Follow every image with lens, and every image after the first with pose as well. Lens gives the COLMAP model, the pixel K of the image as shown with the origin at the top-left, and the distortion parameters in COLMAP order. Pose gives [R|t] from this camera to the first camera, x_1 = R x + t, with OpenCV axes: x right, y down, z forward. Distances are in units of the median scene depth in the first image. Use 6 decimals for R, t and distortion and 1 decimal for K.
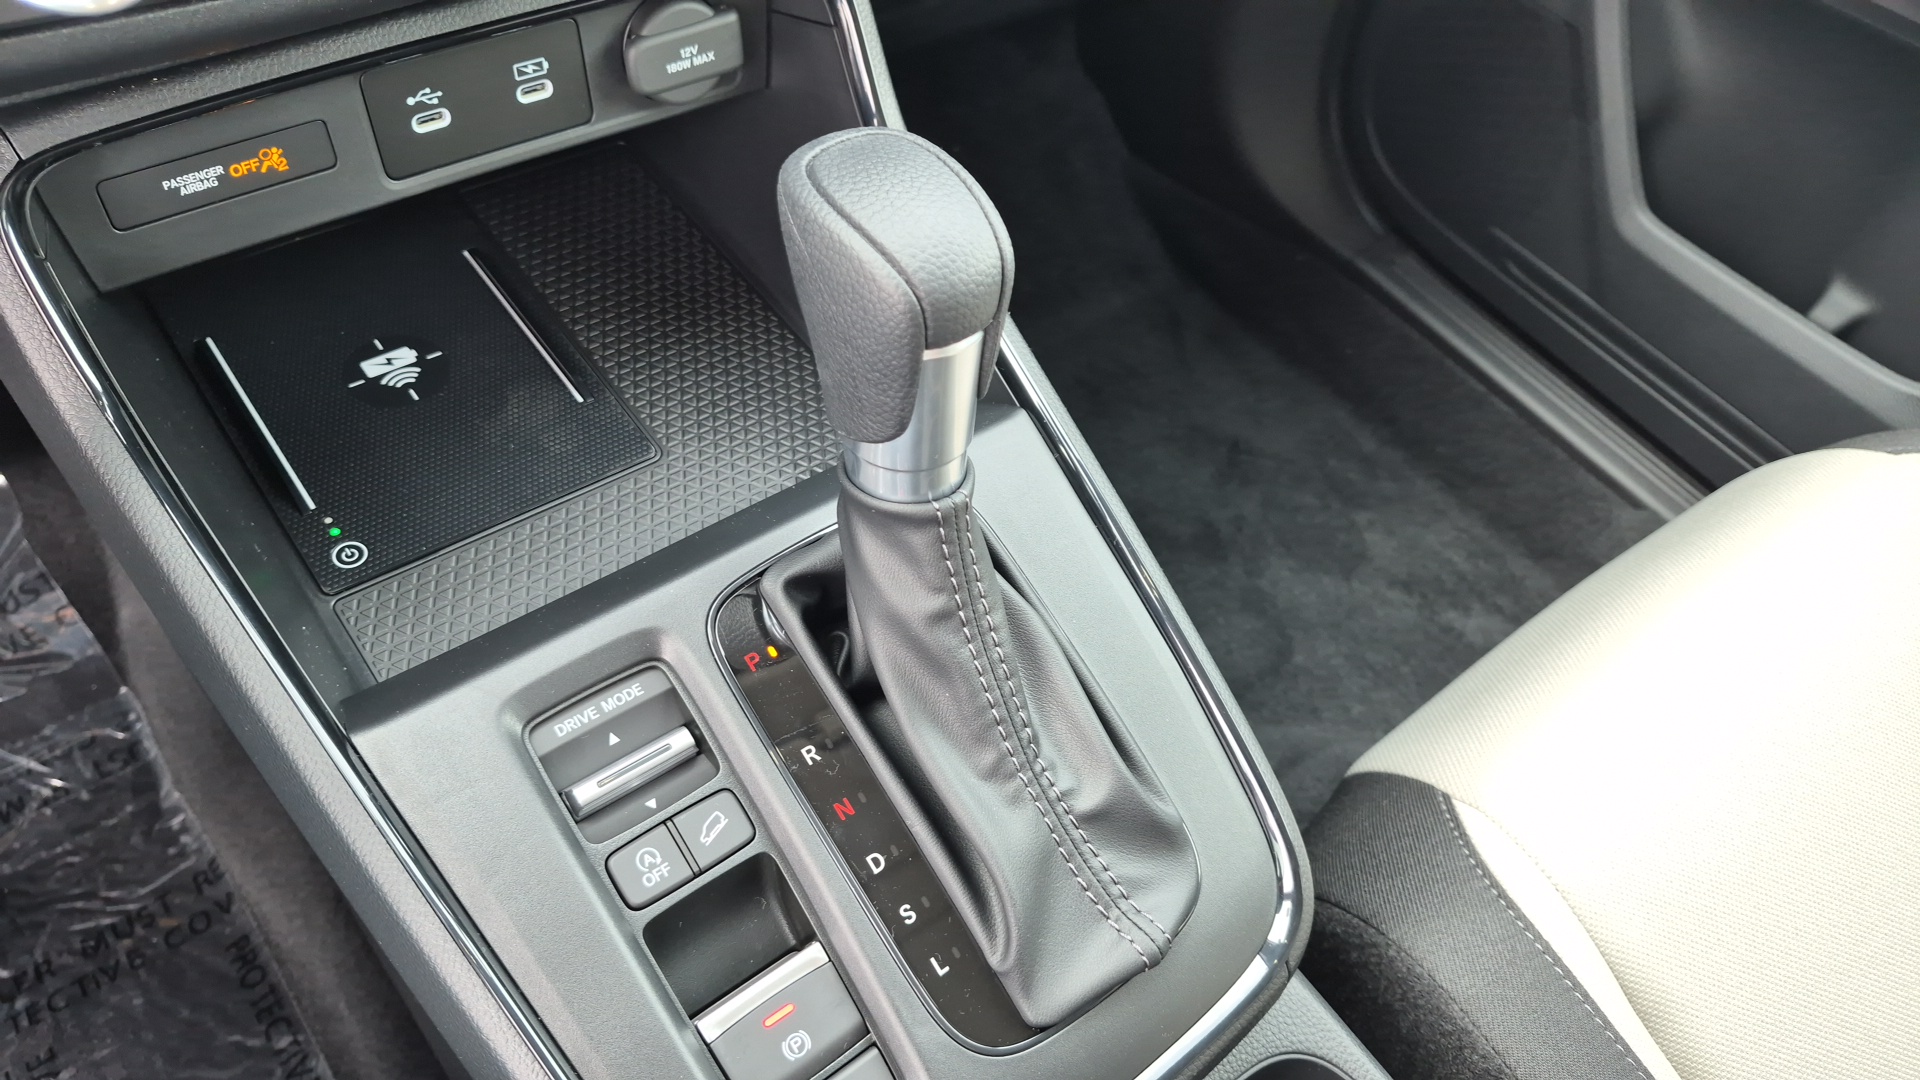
lens RADIAL K [[1397.6, 0, 948.0], [0, 1397.6, 551.5], [0, 0, 1]] dist [0.021400, -0.008025]
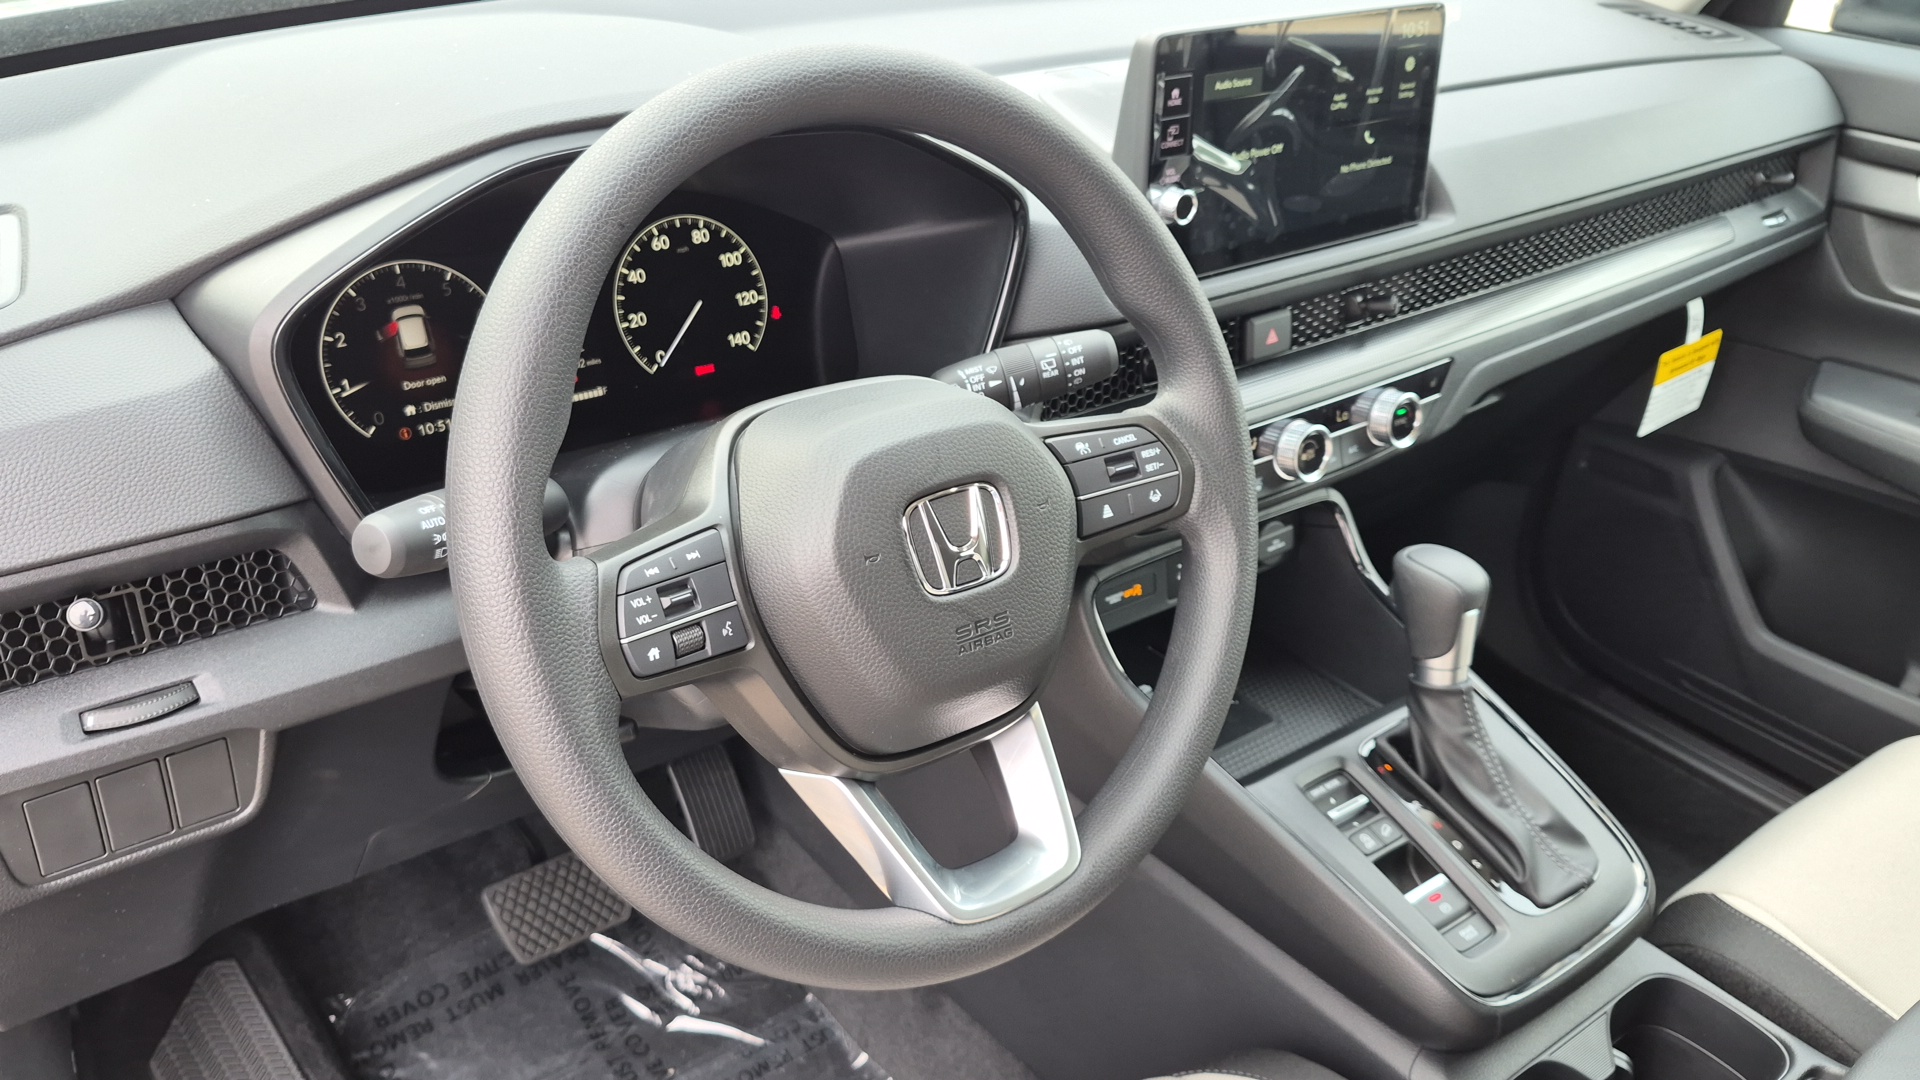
lens RADIAL K [[1602.0, 0, 941.8], [0, 1602.0, 547.7], [0, 0, 1]] dist [0.050153, -0.020723]
pose [[0.996001, -0.079574, -0.040620, -0.704450], [0.056640, 0.914012, -0.401714, 0.746208], [0.069093, 0.397807, 0.914864, -1.577699]]
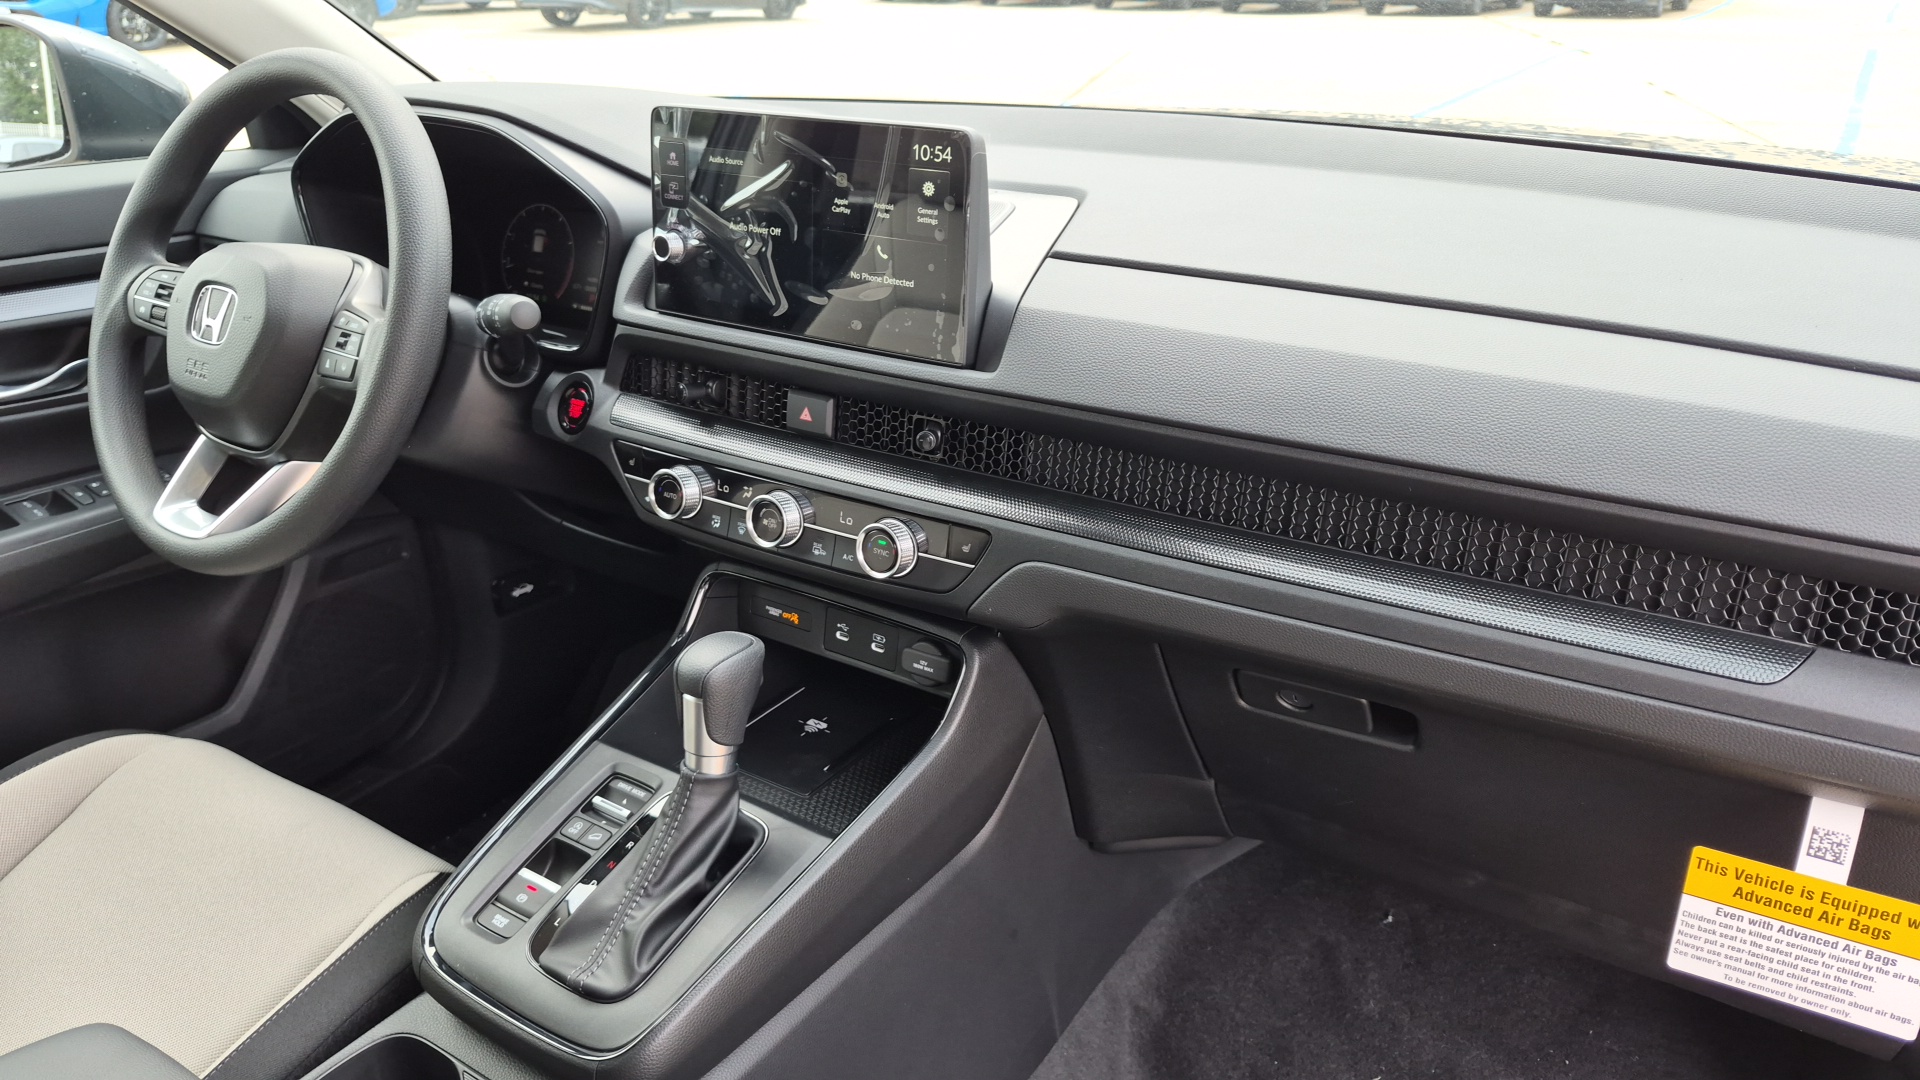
lens RADIAL K [[1326.3, 0, 971.7], [0, 1326.3, 530.2], [0, 0, 1]] dist [0.064776, -0.030435]
pose [[0.317474, 0.235568, -0.918541, 1.981730], [-0.720980, 0.689158, -0.072450, -0.463213], [0.615953, 0.685251, 0.388630, 0.093117]]
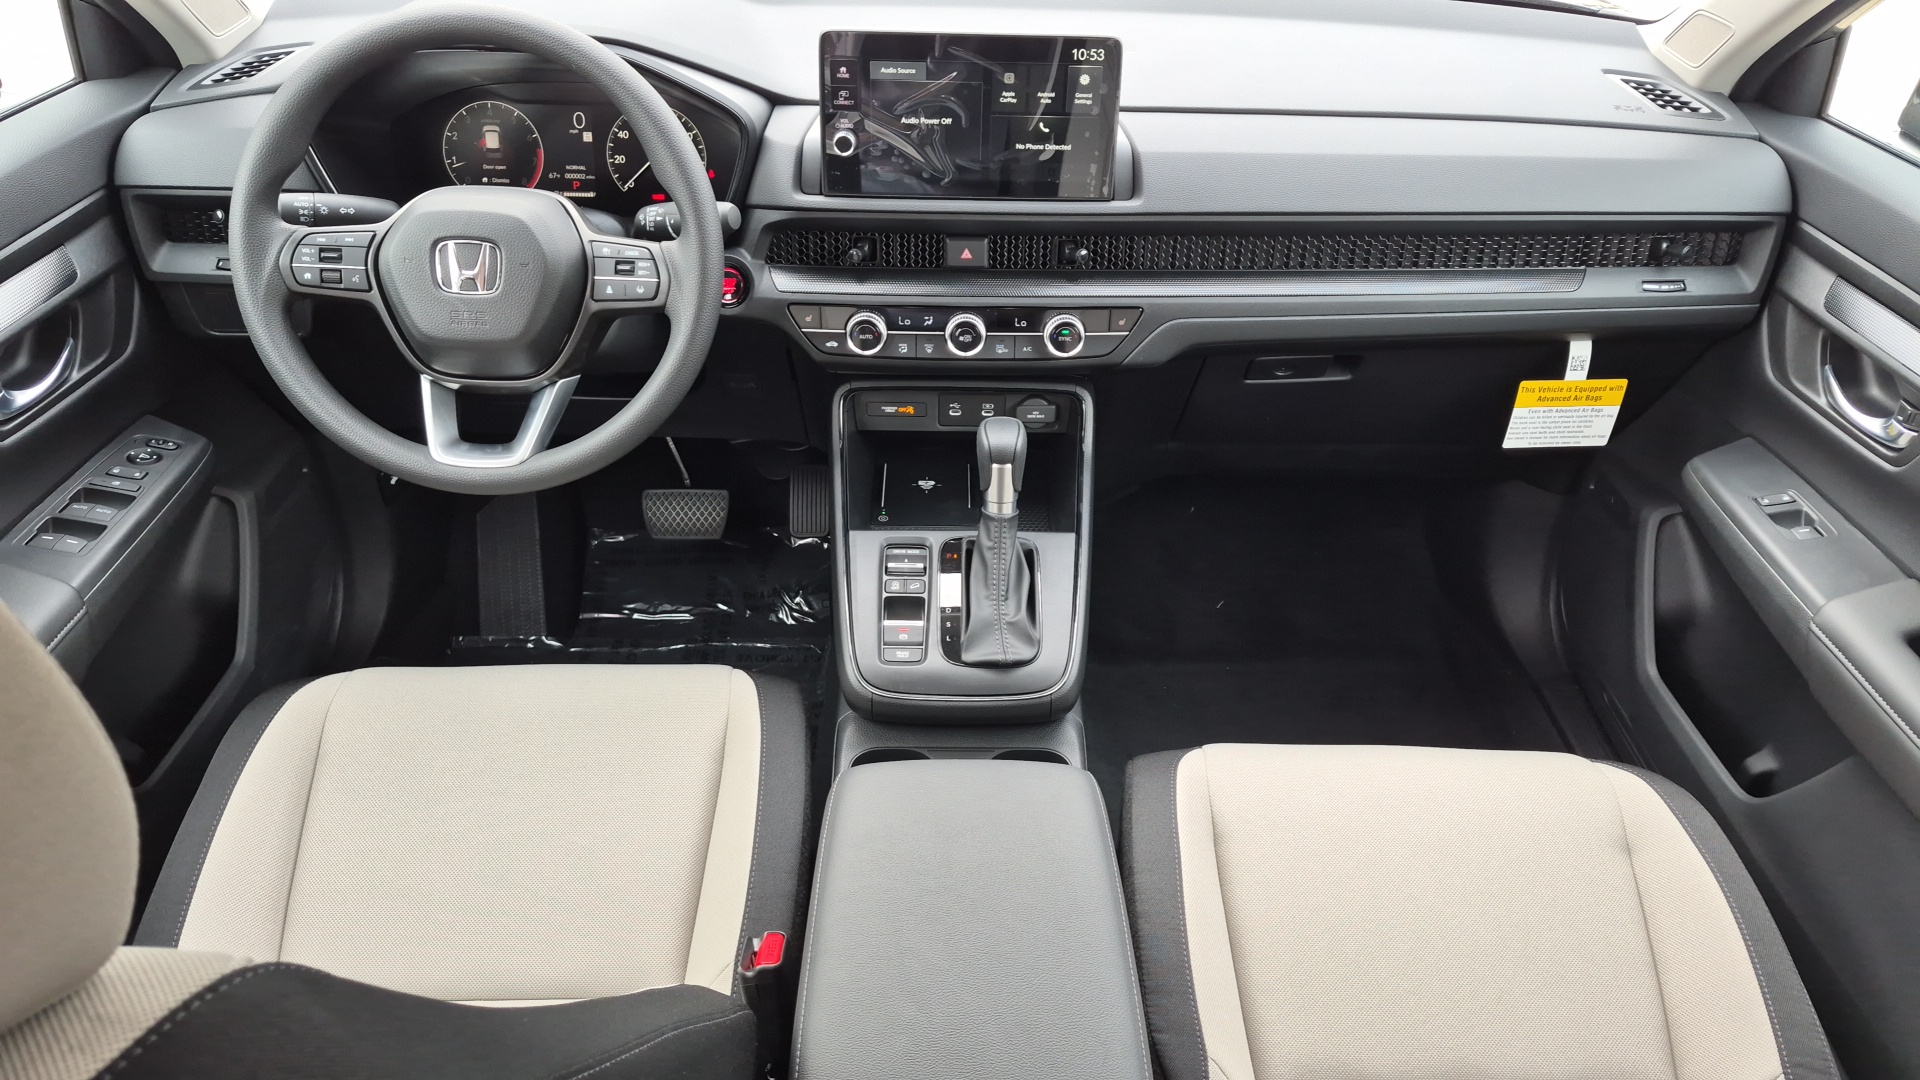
lens RADIAL K [[1326.3, 0, 973.6], [0, 1326.3, 556.9], [0, 0, 1]] dist [0.064776, -0.030435]
pose [[0.793890, 0.243230, -0.557295, 1.683061], [-0.422520, 0.879764, -0.217928, 0.747438], [0.437281, 0.408479, 0.801205, -1.549735]]
